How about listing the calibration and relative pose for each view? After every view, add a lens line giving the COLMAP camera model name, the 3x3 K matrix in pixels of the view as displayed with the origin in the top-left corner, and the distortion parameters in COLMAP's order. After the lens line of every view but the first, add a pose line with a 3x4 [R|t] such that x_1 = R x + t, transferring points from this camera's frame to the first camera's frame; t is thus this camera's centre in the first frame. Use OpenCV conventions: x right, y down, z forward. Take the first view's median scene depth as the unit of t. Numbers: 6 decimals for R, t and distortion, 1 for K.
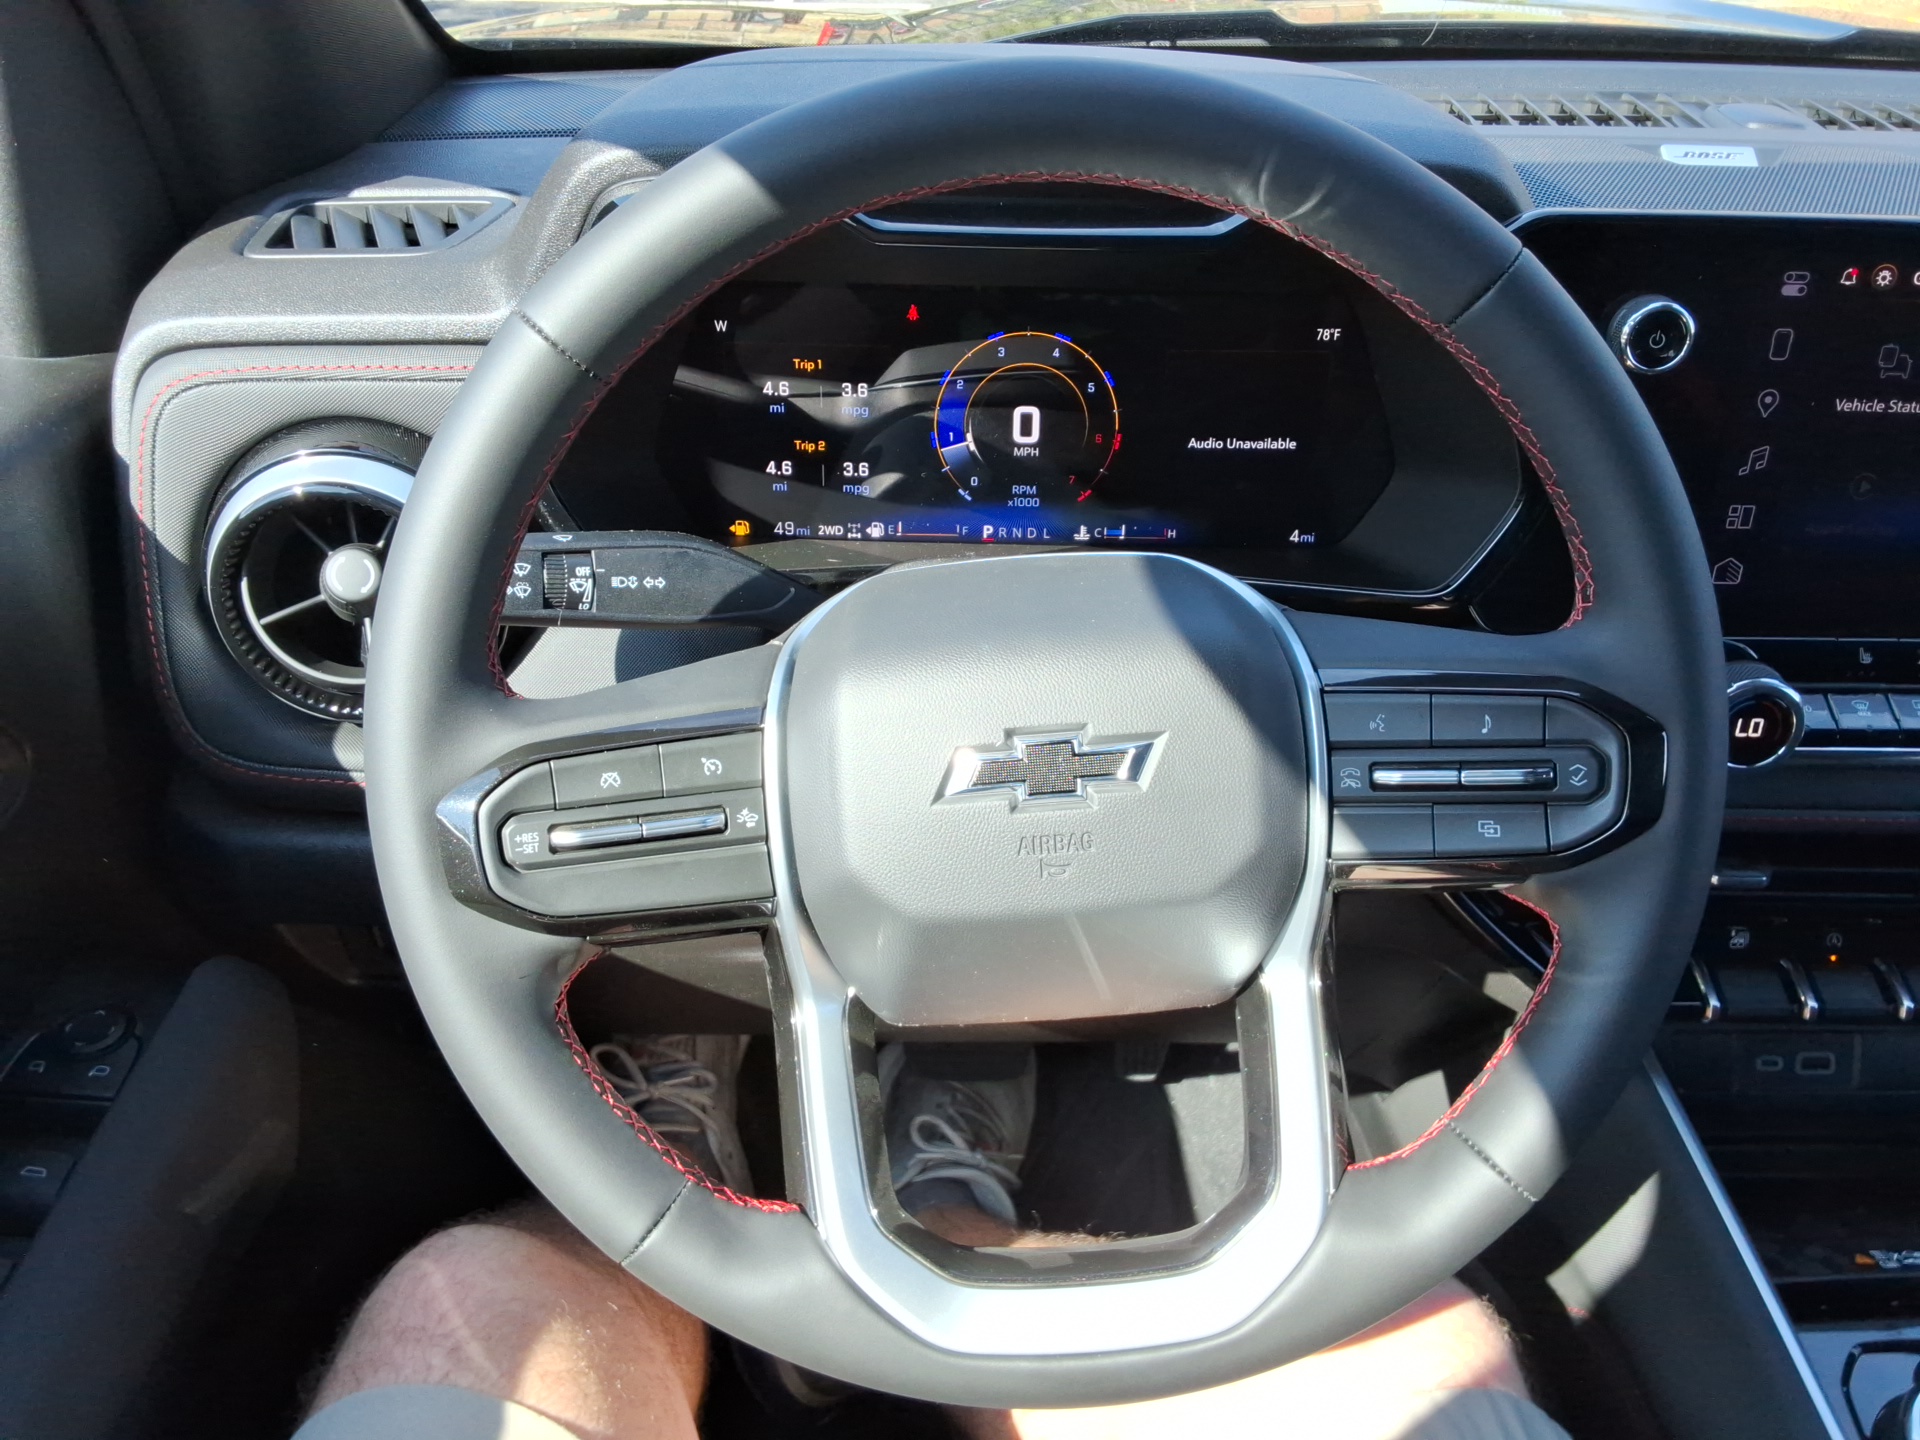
lens RADIAL K [[1539.1, 0, 975.4], [0, 1539.1, 703.2], [0, 0, 1]] dist [0.102528, -0.159376]
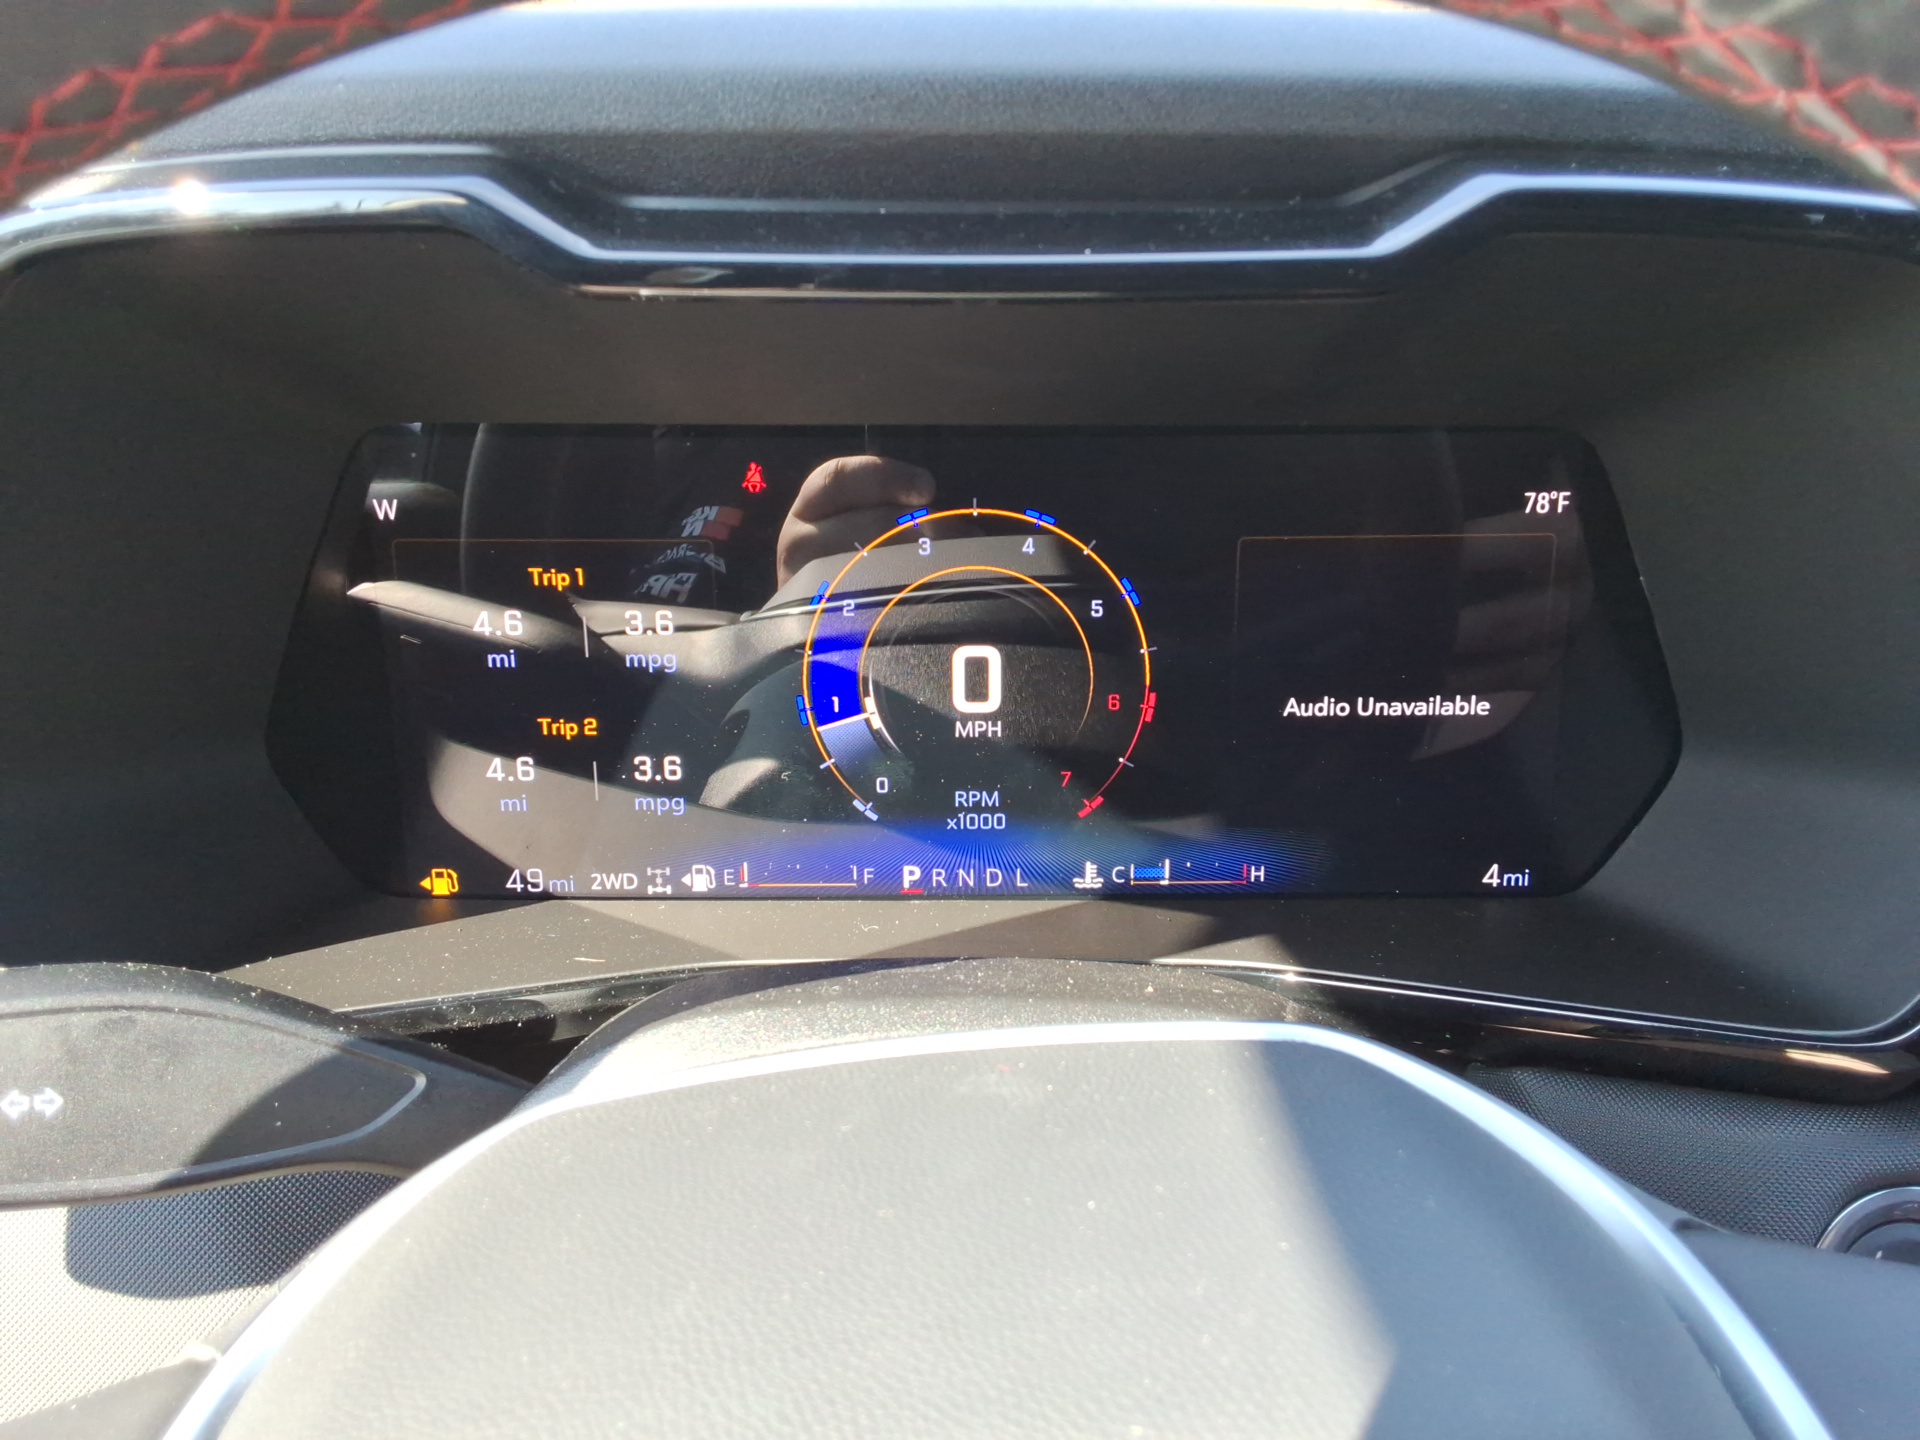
lens RADIAL K [[1539.1, 0, 975.4], [0, 1539.1, 703.2], [0, 0, 1]] dist [0.102528, -0.159376]
pose [[0.999756, -0.020655, -0.007883, 0.036347], [0.019340, 0.989844, -0.140836, -0.097077], [0.010711, 0.140649, 0.990002, 0.474441]]
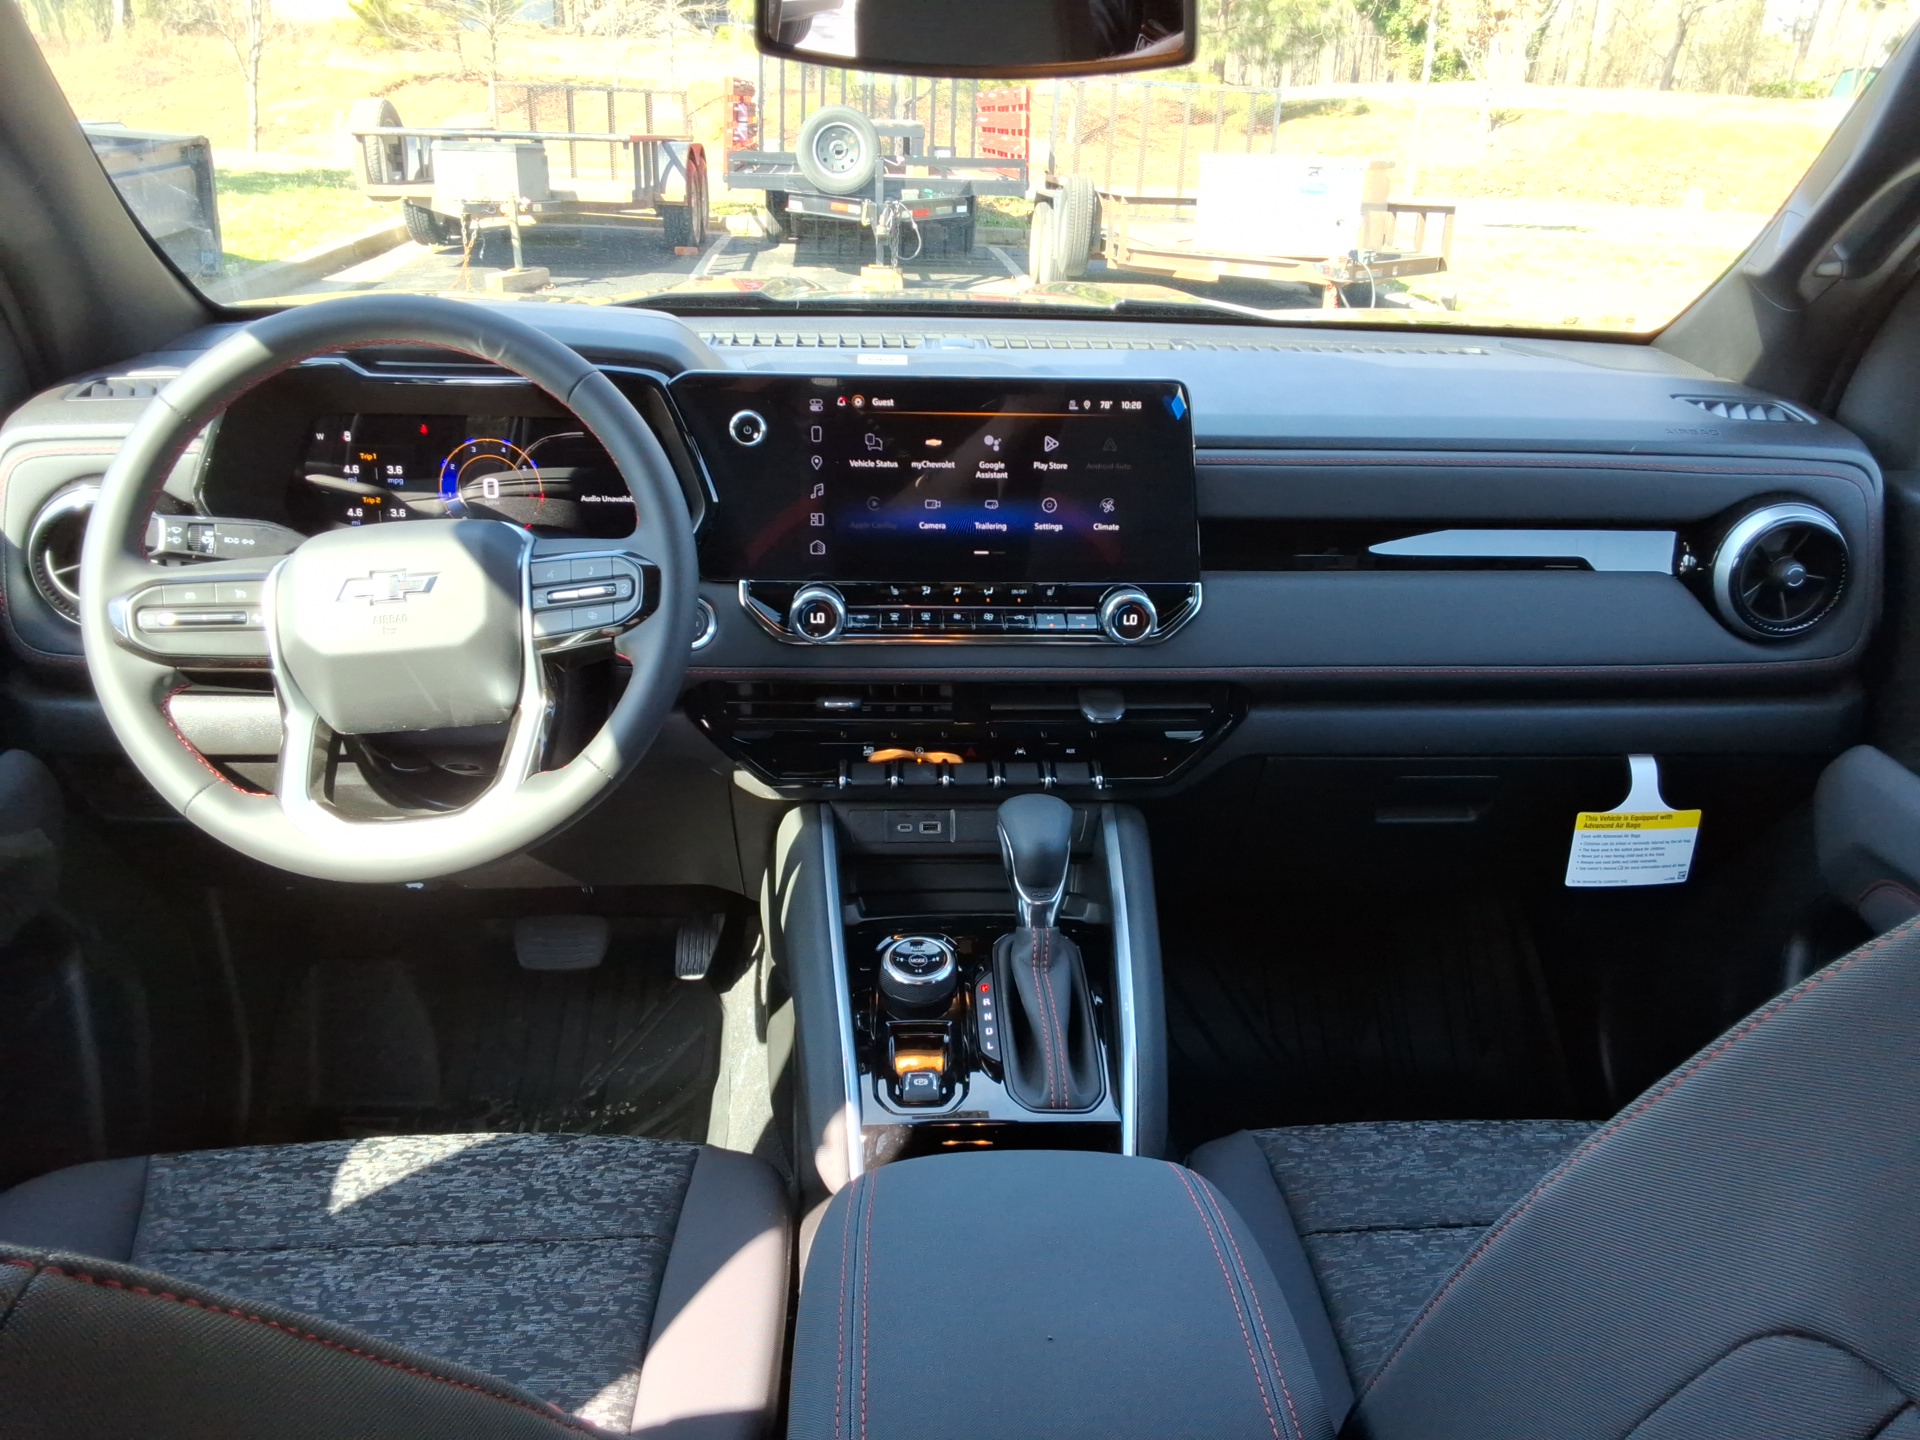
lens RADIAL K [[1526.8, 0, 973.2], [0, 1526.8, 709.1], [0, 0, 1]] dist [0.142737, -0.238240]
pose [[0.998927, -0.014549, 0.043975, 0.526481], [0.021474, 0.986662, -0.161359, 0.396387], [-0.041041, 0.162130, 0.985916, -0.824363]]
